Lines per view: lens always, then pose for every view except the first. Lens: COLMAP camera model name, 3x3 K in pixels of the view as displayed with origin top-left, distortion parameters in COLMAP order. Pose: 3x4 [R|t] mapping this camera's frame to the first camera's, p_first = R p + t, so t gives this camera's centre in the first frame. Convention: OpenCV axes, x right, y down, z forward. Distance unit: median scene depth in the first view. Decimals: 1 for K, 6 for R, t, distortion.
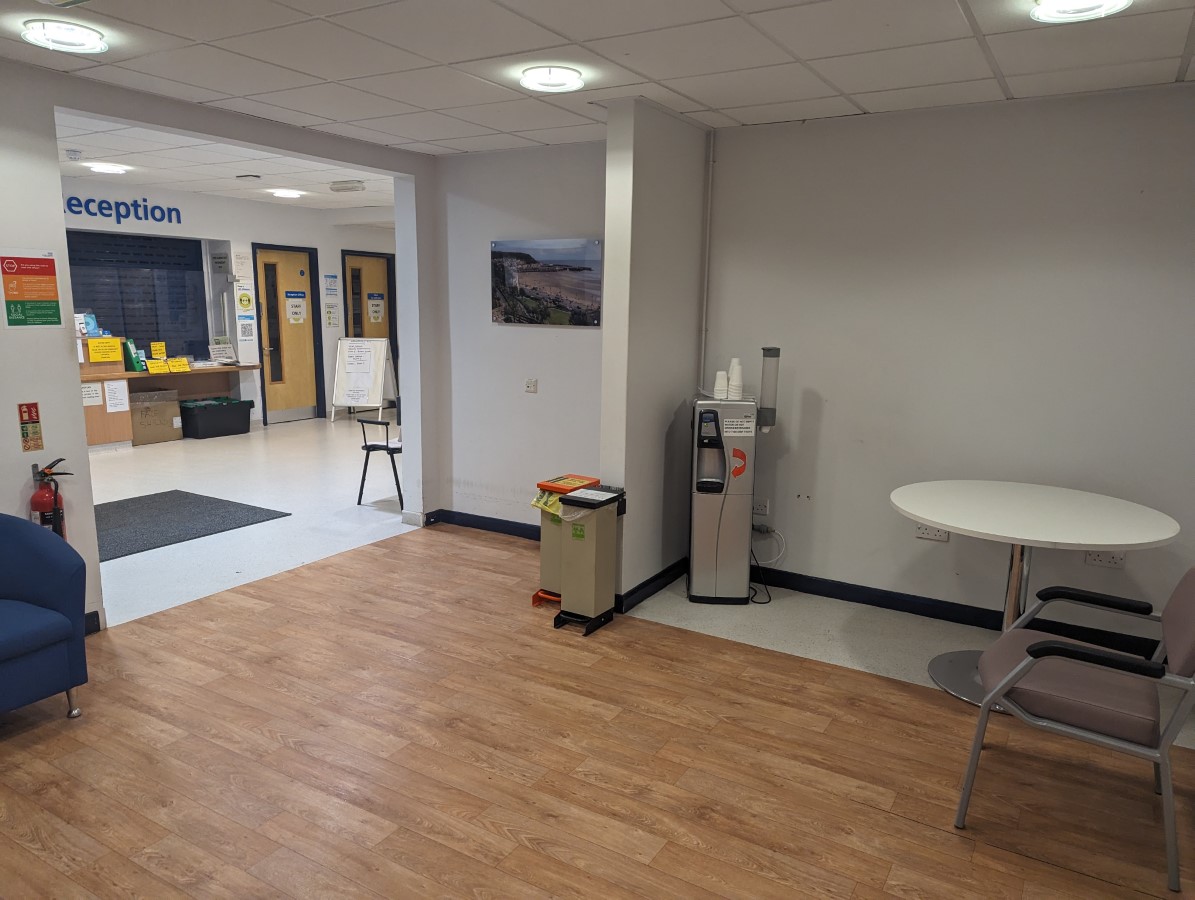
lens RADIAL K [[817.5, 0, 597.5], [0, 817.5, 450.0], [0, 0, 1]] dist [0.018564, -0.001351]
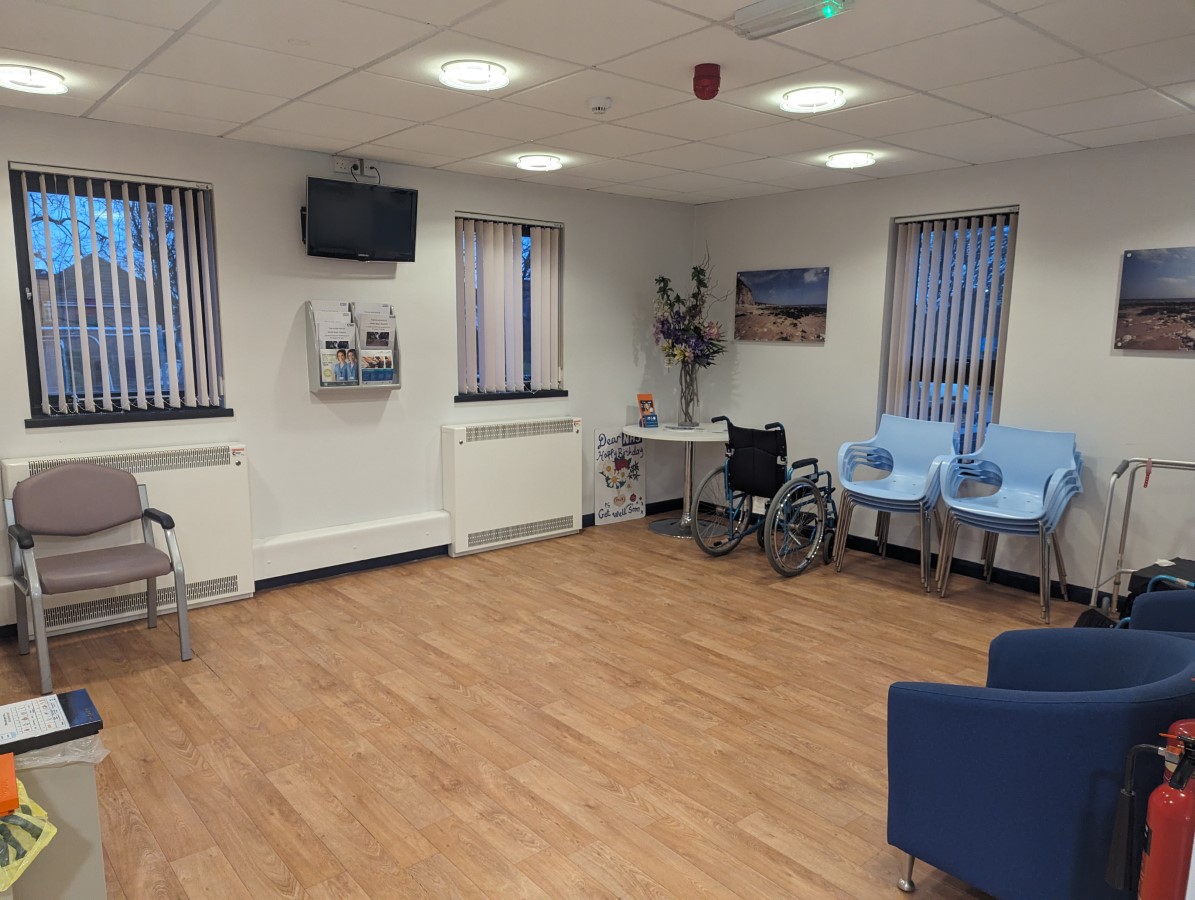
lens RADIAL K [[817.5, 0, 597.5], [0, 817.5, 450.0], [0, 0, 1]] dist [0.018564, -0.001351]
pose [[-0.944144, -0.078077, 0.320149, -0.613261], [0.034368, 0.942898, 0.331305, -0.317457], [-0.327735, 0.323803, -0.887548, 1.709157]]
